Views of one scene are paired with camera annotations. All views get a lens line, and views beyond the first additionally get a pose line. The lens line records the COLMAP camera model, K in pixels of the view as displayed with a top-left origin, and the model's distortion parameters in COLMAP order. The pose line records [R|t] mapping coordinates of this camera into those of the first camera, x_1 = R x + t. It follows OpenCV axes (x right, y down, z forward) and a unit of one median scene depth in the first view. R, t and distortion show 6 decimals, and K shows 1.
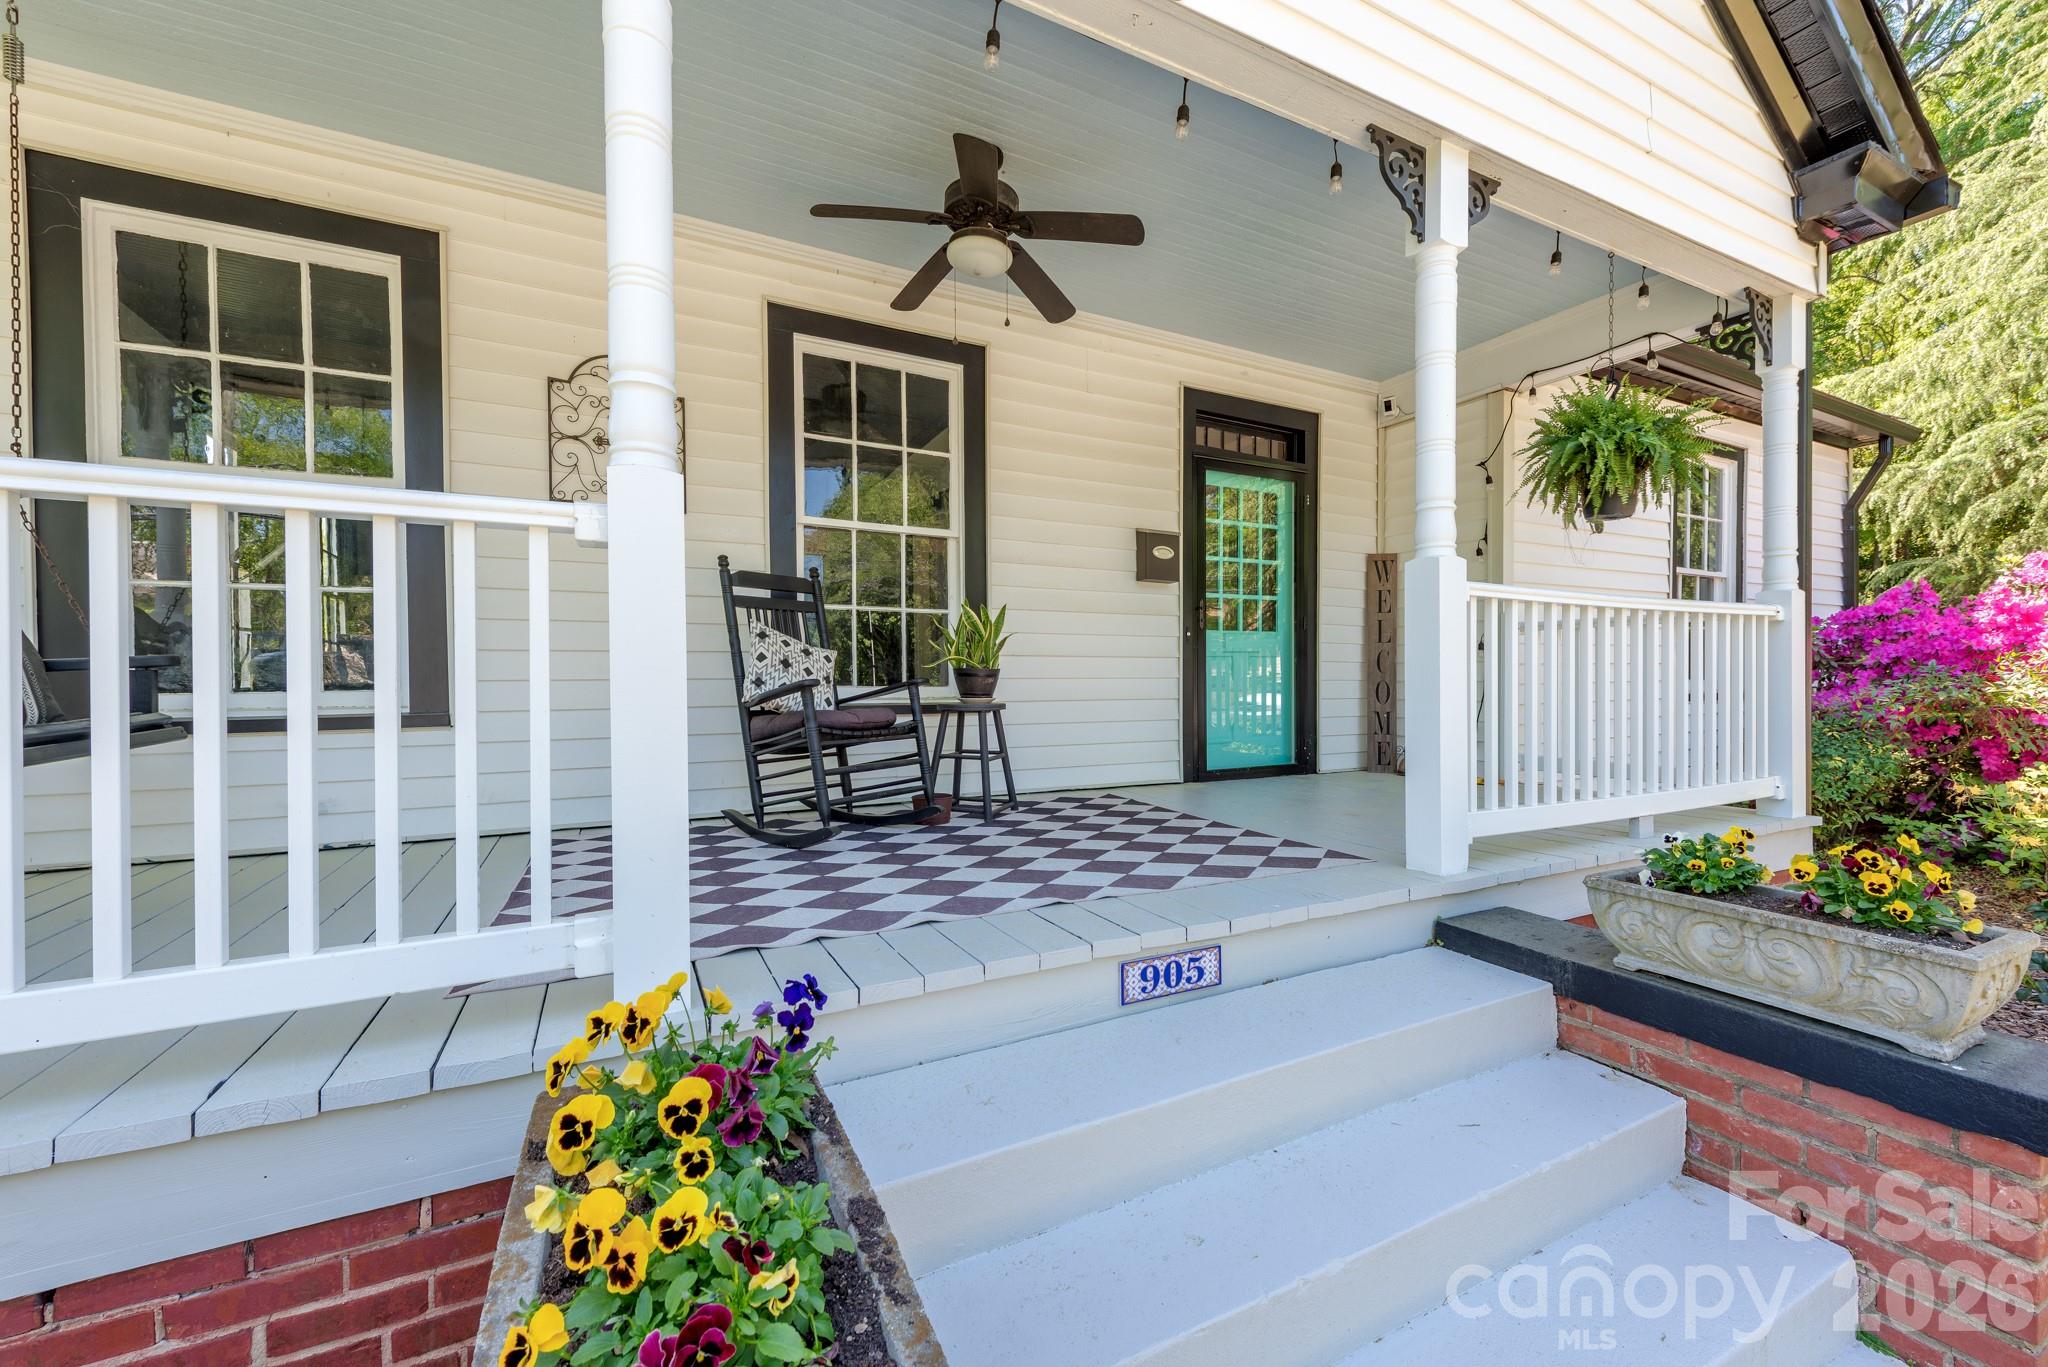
lens RADIAL K [[798.1, 0, 1036.4], [0, 798.1, 690.8], [0, 0, 1]] dist [0.004526, -0.000613]
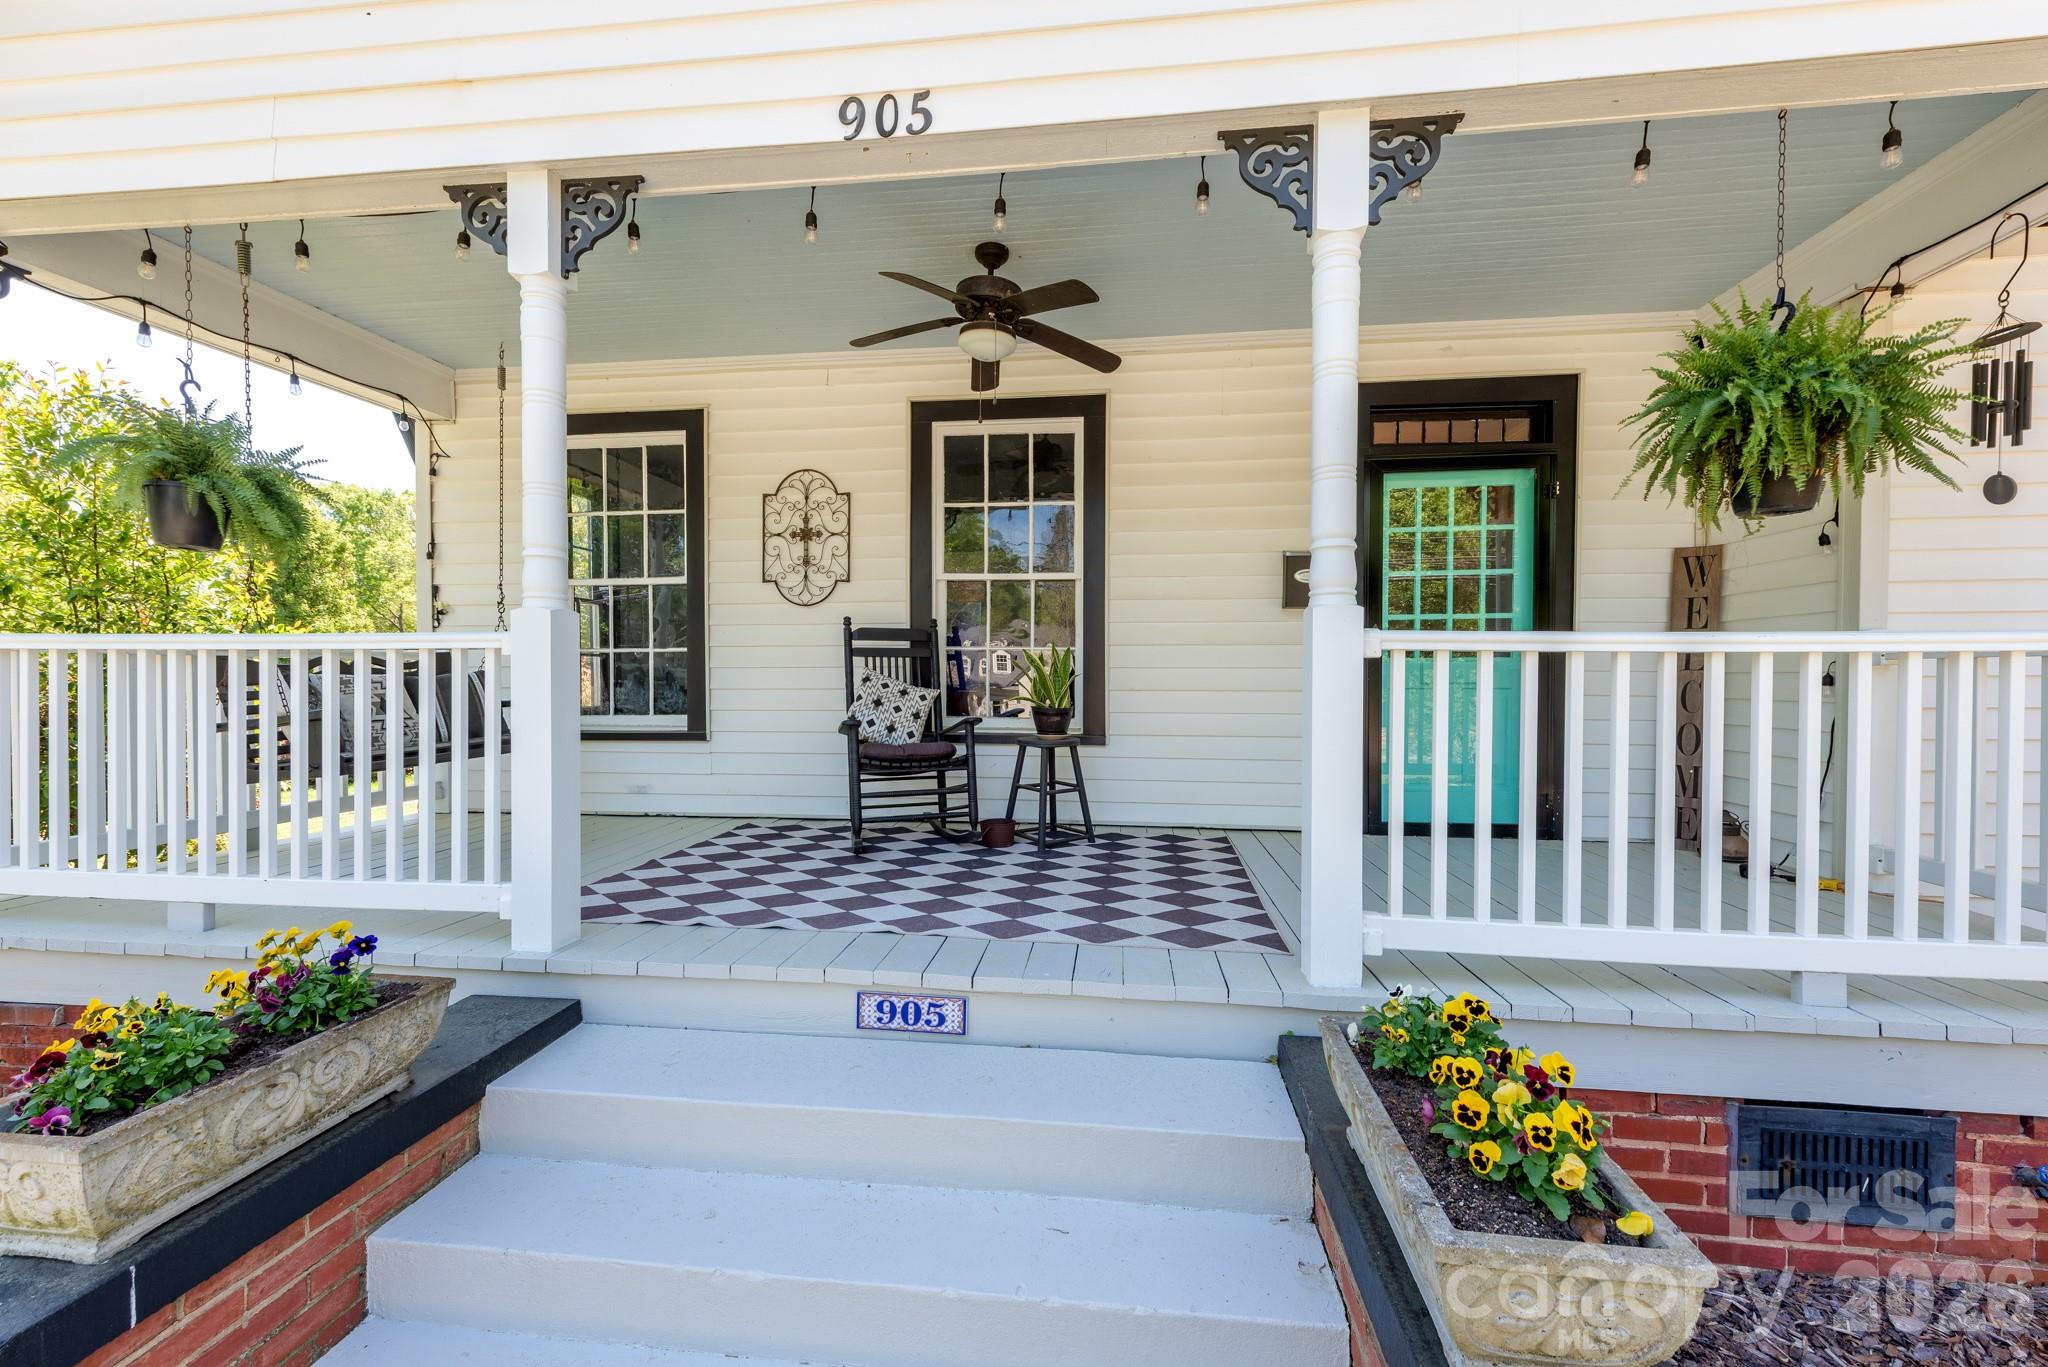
lens RADIAL K [[798.1, 0, 1039.8], [0, 798.1, 690.4], [0, 0, 1]] dist [0.004526, -0.000613]
pose [[0.831728, 0.013632, -0.555016, 0.582599], [-0.011394, 0.999907, 0.007484, -0.065649], [0.555066, 0.000099, 0.831806, 0.109061]]
